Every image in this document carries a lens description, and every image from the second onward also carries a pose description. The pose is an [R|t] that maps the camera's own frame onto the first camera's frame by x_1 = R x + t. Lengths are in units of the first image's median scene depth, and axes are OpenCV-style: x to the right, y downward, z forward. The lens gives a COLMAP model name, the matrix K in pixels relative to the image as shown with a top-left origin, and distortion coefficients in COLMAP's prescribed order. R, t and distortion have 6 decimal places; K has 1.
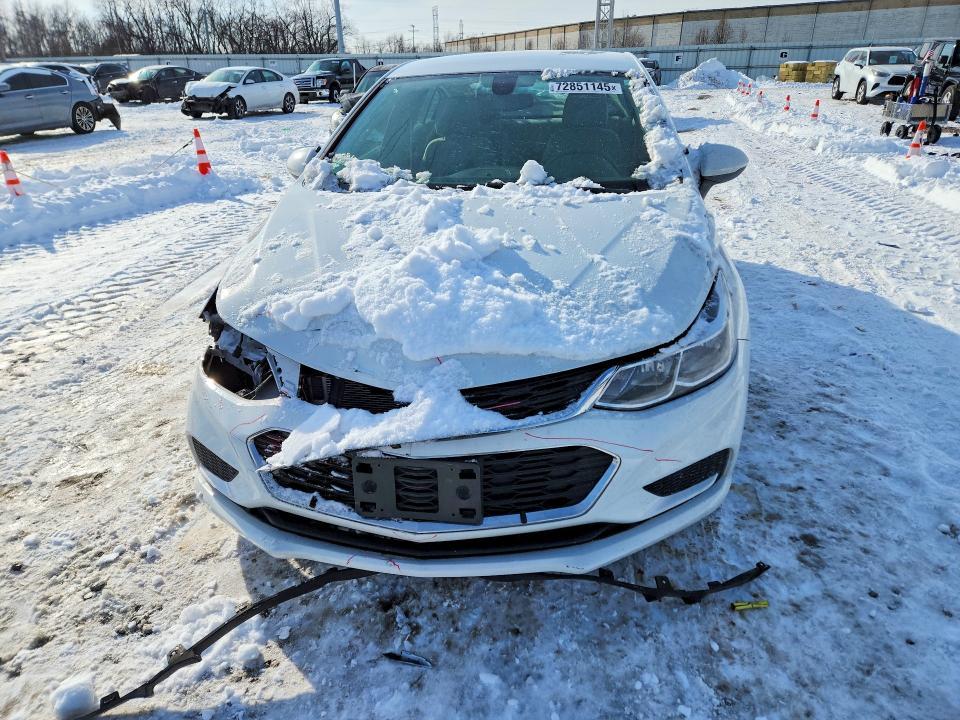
lens RADIAL K [[666.0, 0, 480.0], [0, 666.0, 360.0], [0, 0, 1]] dist [0.066639, -0.050412]
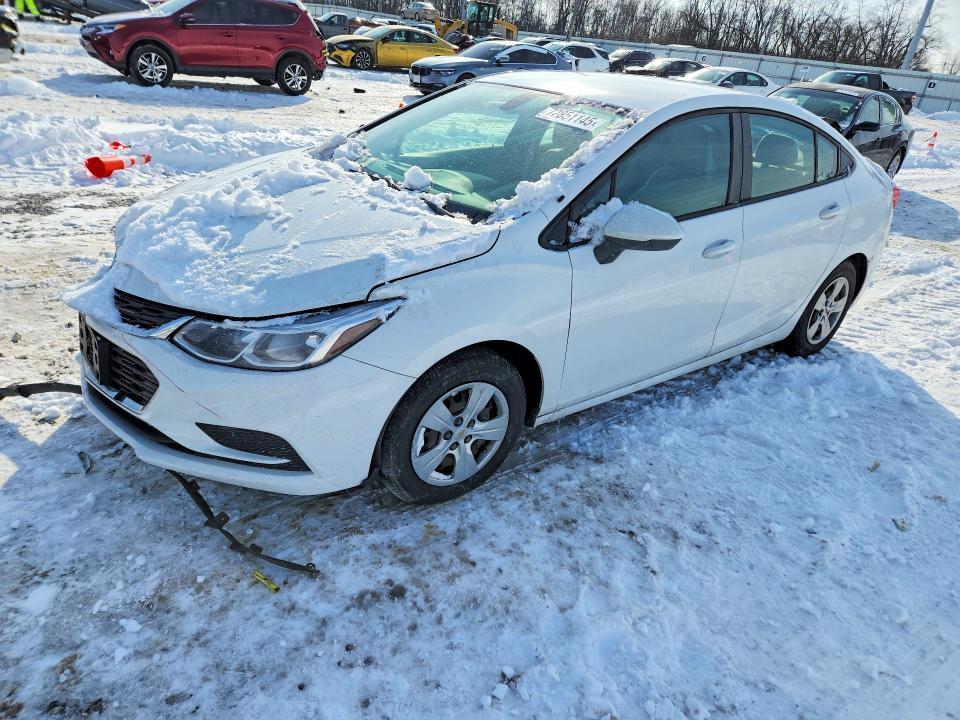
lens RADIAL K [[663.3, 0, 480.0], [0, 663.3, 380.9], [0, 0, 1]] dist [0.041298, -0.002550]
pose [[0.717630, 0.405346, -0.566306, 1.208026], [-0.388086, 0.907960, 0.158106, -0.257374], [0.578271, 0.106314, 0.808888, 0.304140]]
